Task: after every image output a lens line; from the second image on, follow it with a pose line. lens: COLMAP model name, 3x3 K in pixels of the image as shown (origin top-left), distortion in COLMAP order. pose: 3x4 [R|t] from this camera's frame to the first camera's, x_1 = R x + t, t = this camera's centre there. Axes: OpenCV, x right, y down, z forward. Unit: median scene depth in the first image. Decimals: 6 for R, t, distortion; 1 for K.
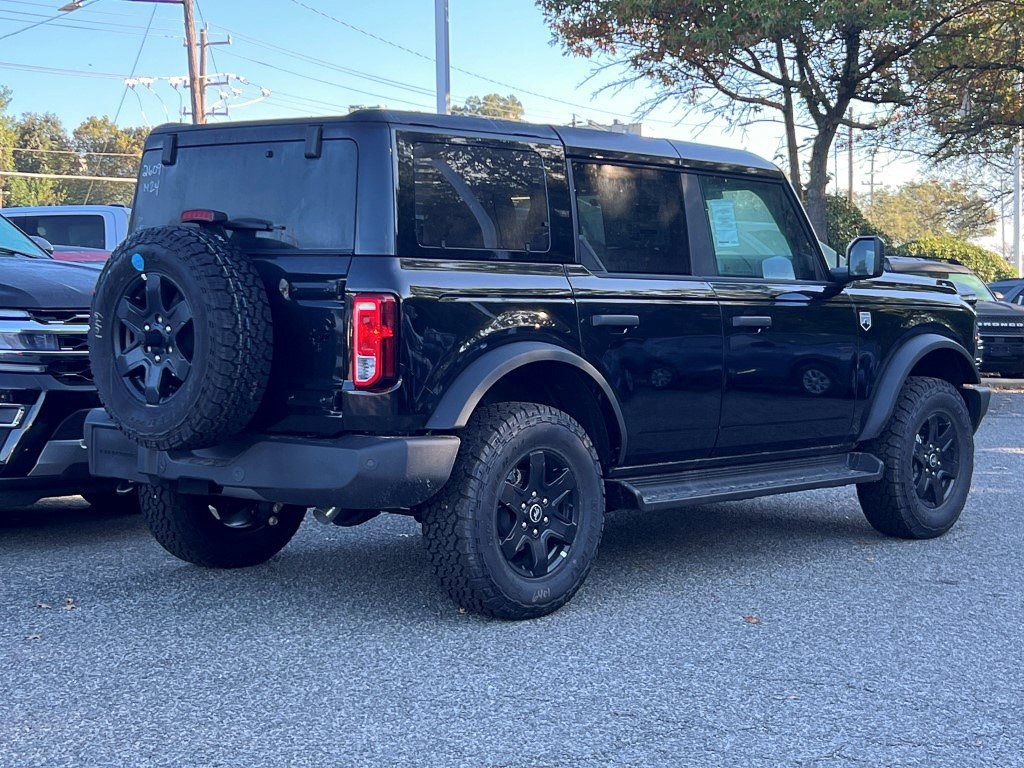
lens RADIAL K [[1778.1, 0, 513.8], [0, 1778.1, 386.3], [0, 0, 1]] dist [0.152993, 0.000000]
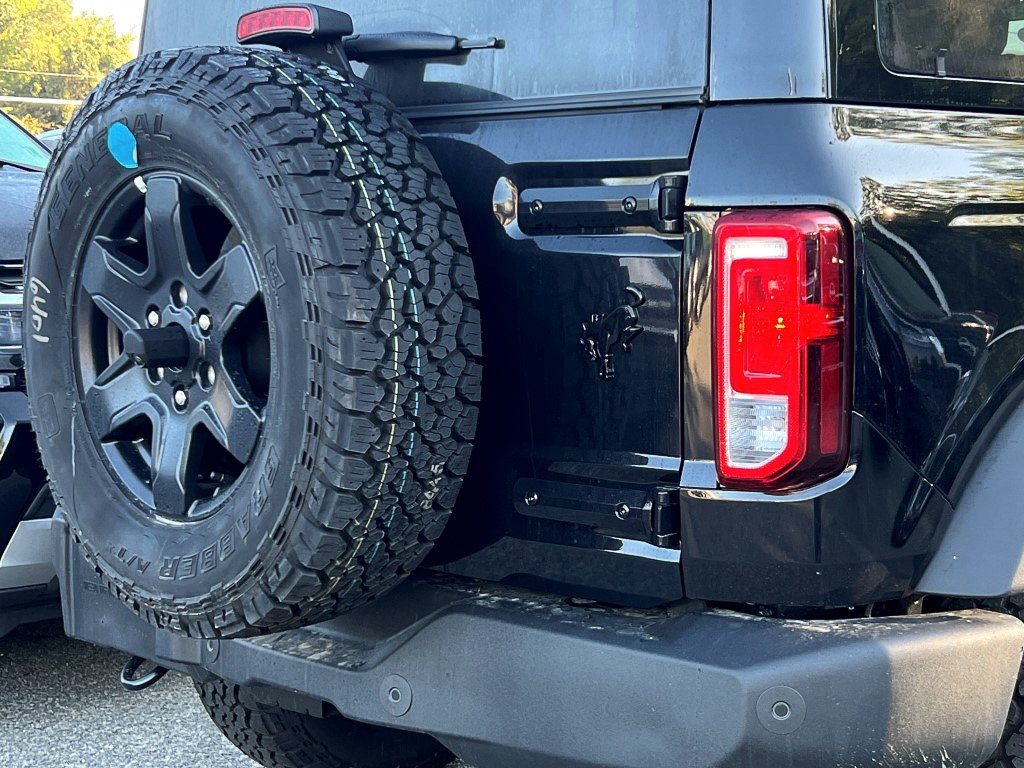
lens RADIAL K [[1778.1, 0, 511.5], [0, 1778.1, 382.6], [0, 0, 1]] dist [0.152993, 0.000000]
pose [[0.996846, -0.017751, -0.077352, -0.100944], [0.020748, 0.999058, 0.038115, -0.032493], [0.076602, -0.039600, 0.996275, 0.636889]]
